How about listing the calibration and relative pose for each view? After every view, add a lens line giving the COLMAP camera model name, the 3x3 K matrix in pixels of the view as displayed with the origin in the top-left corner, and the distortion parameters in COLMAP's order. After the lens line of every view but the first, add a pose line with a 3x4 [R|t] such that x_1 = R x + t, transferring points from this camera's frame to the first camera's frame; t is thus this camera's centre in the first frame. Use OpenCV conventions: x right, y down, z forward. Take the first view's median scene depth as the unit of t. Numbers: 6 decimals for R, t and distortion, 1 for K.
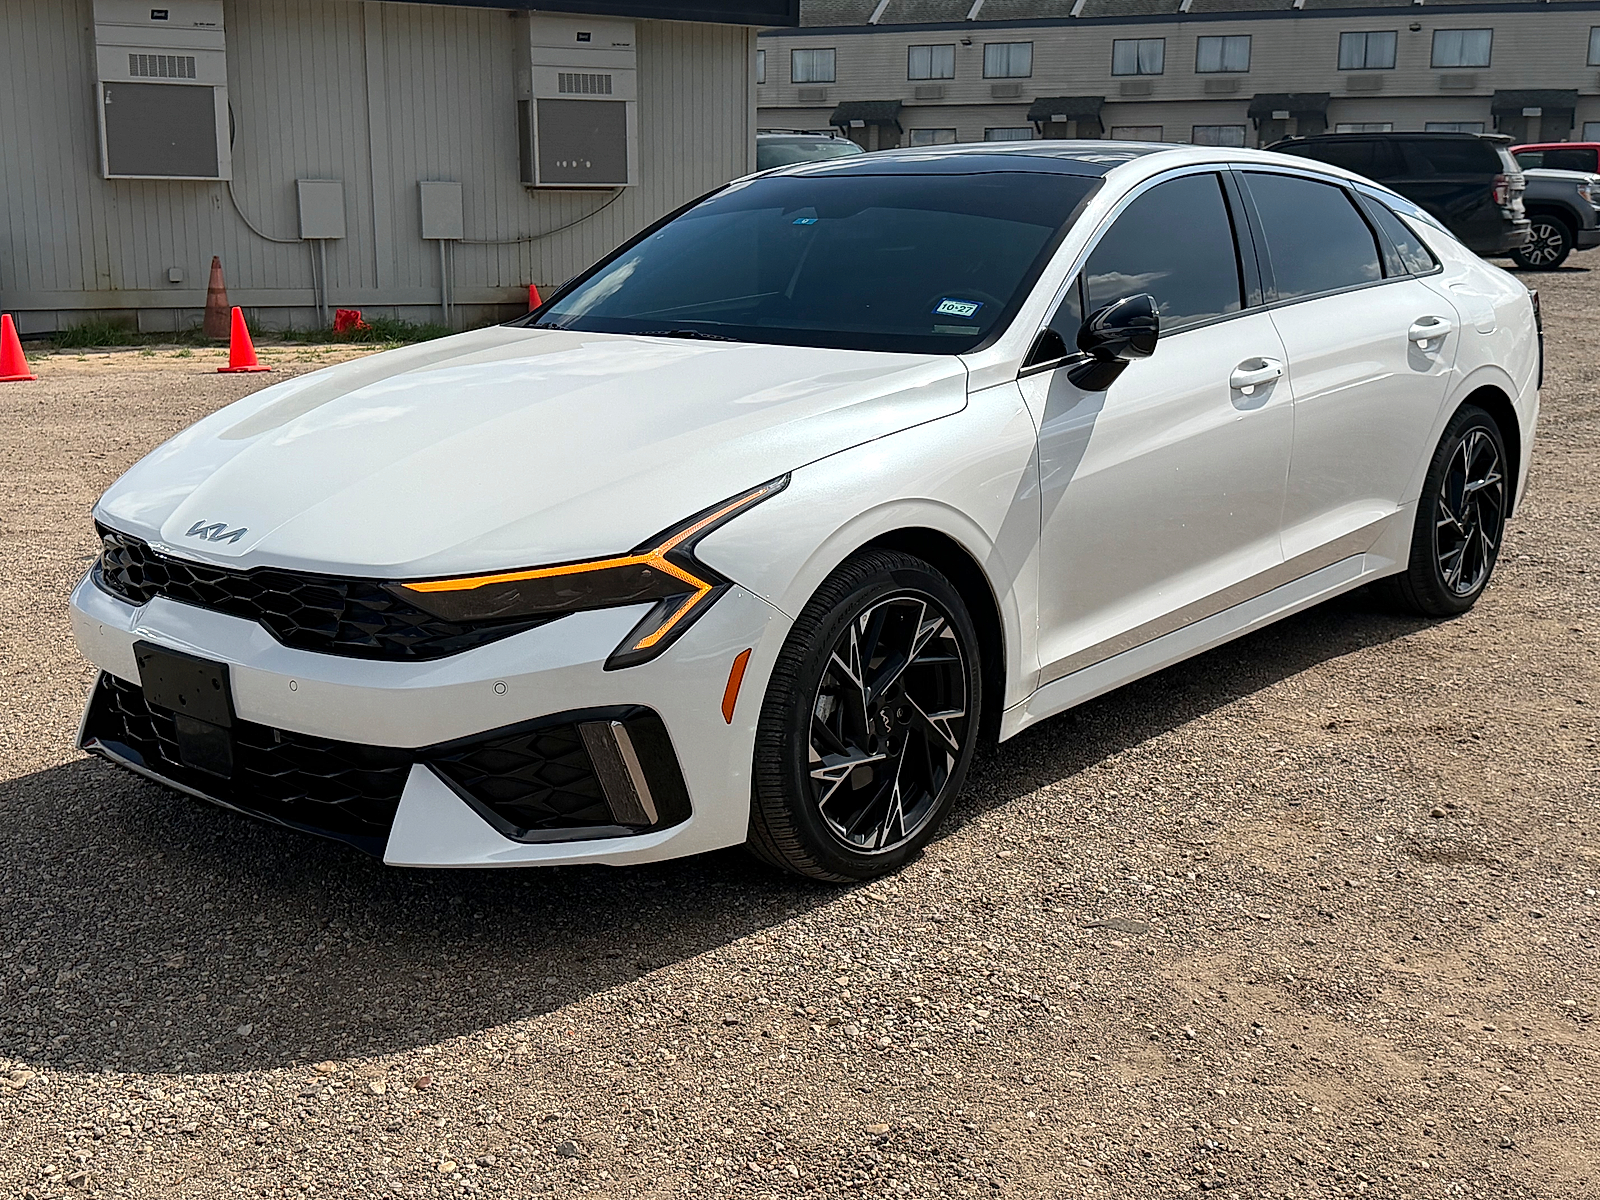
lens RADIAL K [[1783.6, 0, 800.0], [0, 1783.6, 600.0], [0, 0, 1]] dist [0.244070, -0.774350]
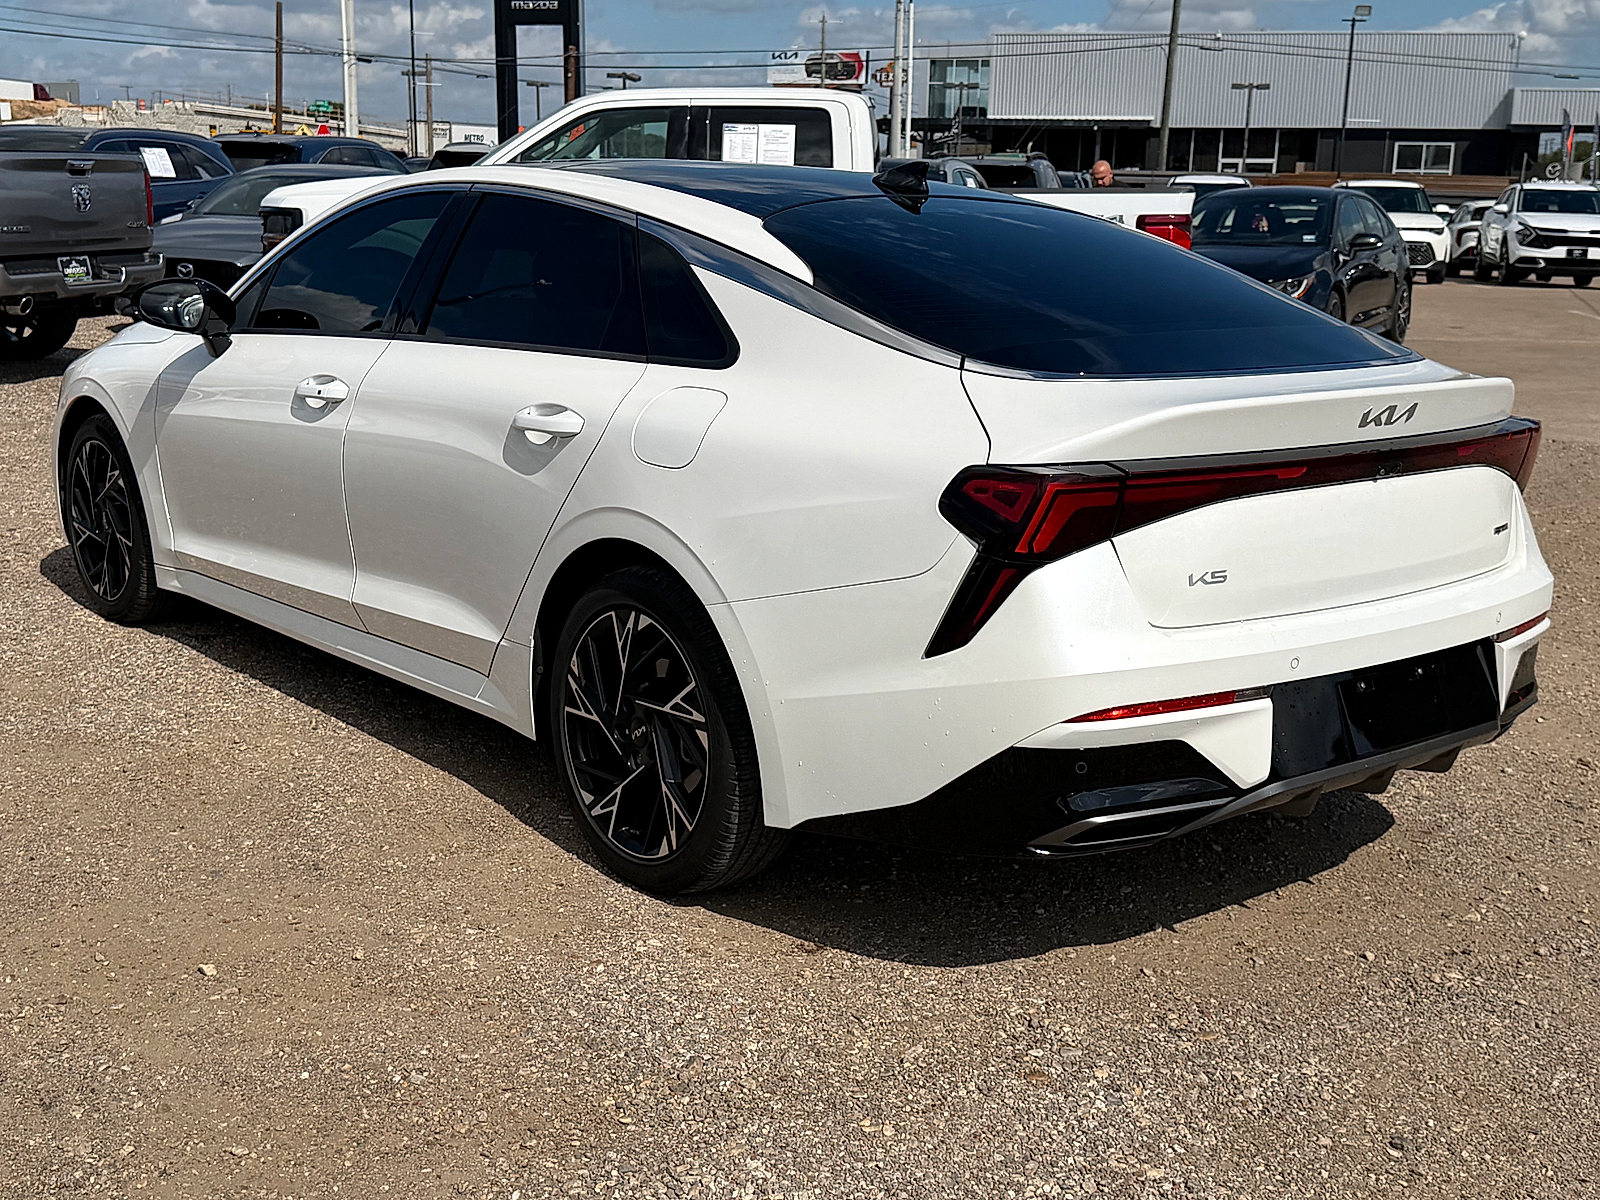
lens RADIAL K [[1838.4, 0, 800.0], [0, 1838.4, 600.0], [0, 0, 1]] dist [0.074299, -0.013933]
pose [[-0.144590, 0.216965, -0.965412, 1.010798], [-0.251567, 0.935545, 0.247930, -0.277643], [0.956979, 0.278714, -0.080689, 1.131027]]
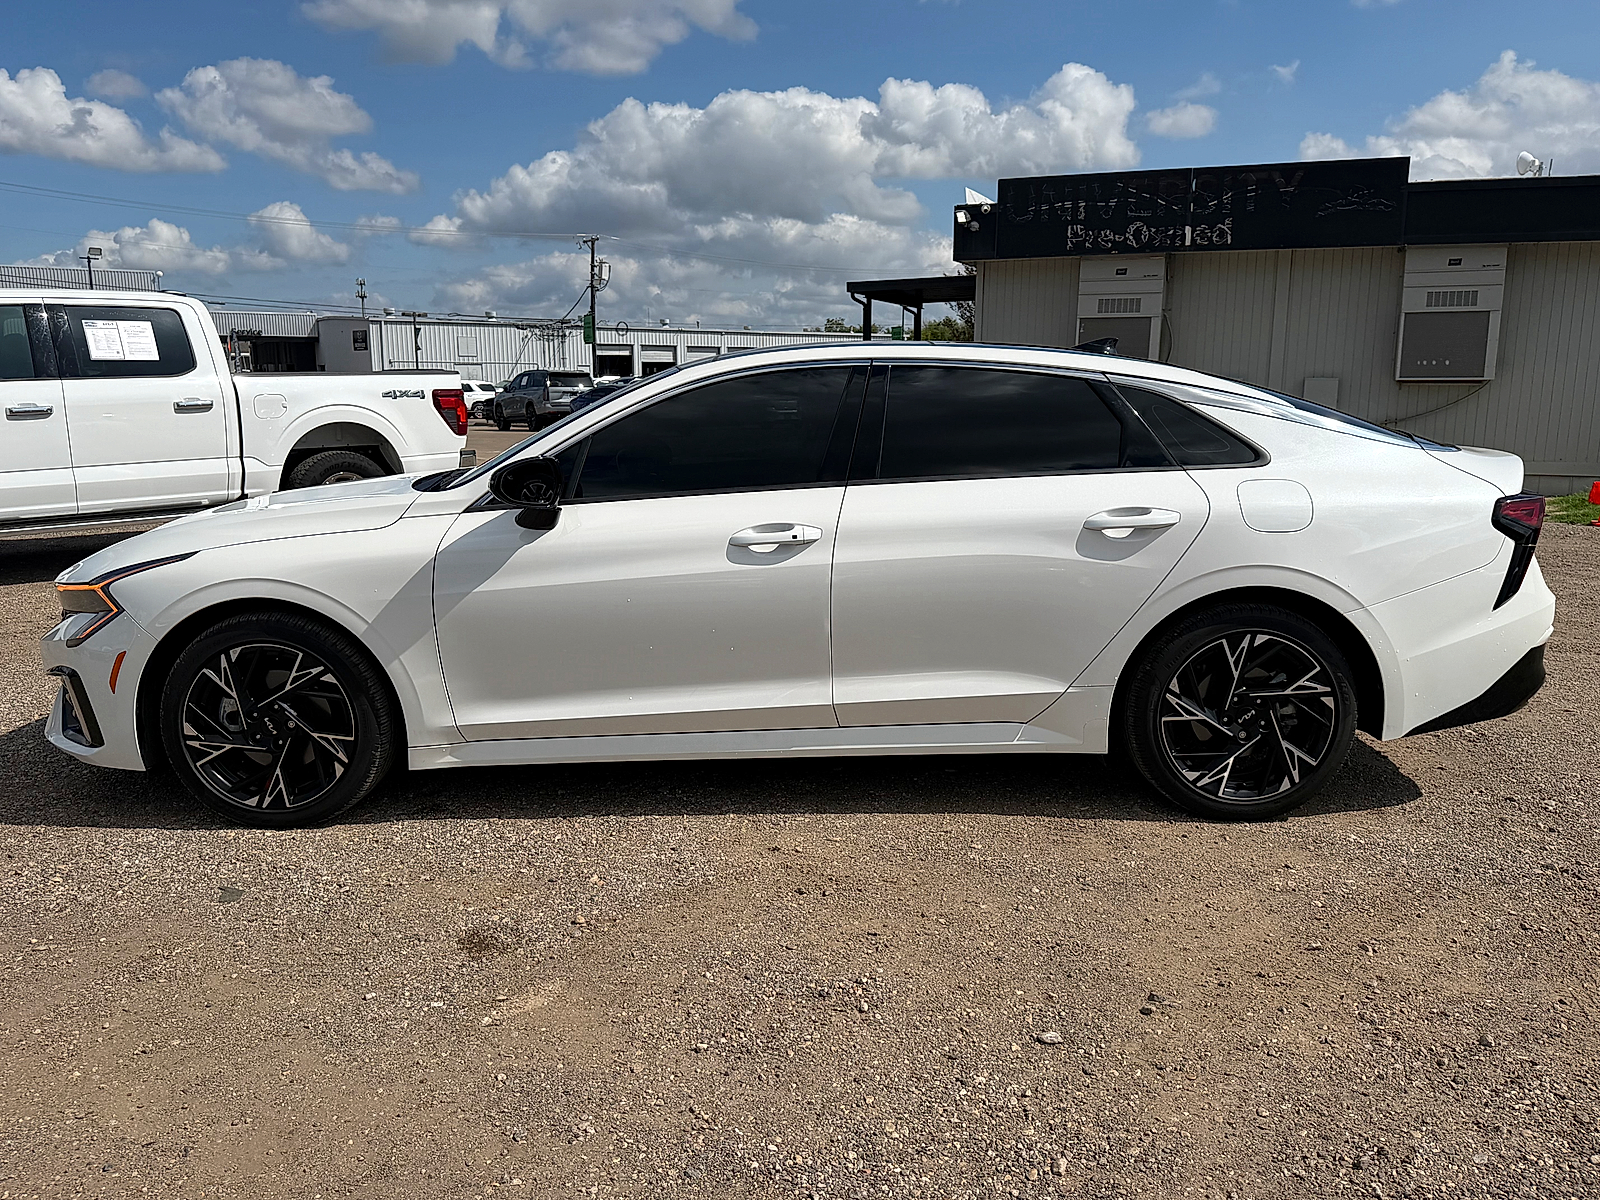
lens RADIAL K [[1189.2, 0, 800.0], [0, 1189.2, 600.0], [0, 0, 1]] dist [0.038438, -0.002741]
pose [[0.656845, 0.134123, -0.742001, 0.691654], [-0.168284, 0.985308, 0.029133, -0.090233], [0.735007, 0.105731, 0.669765, 0.416594]]
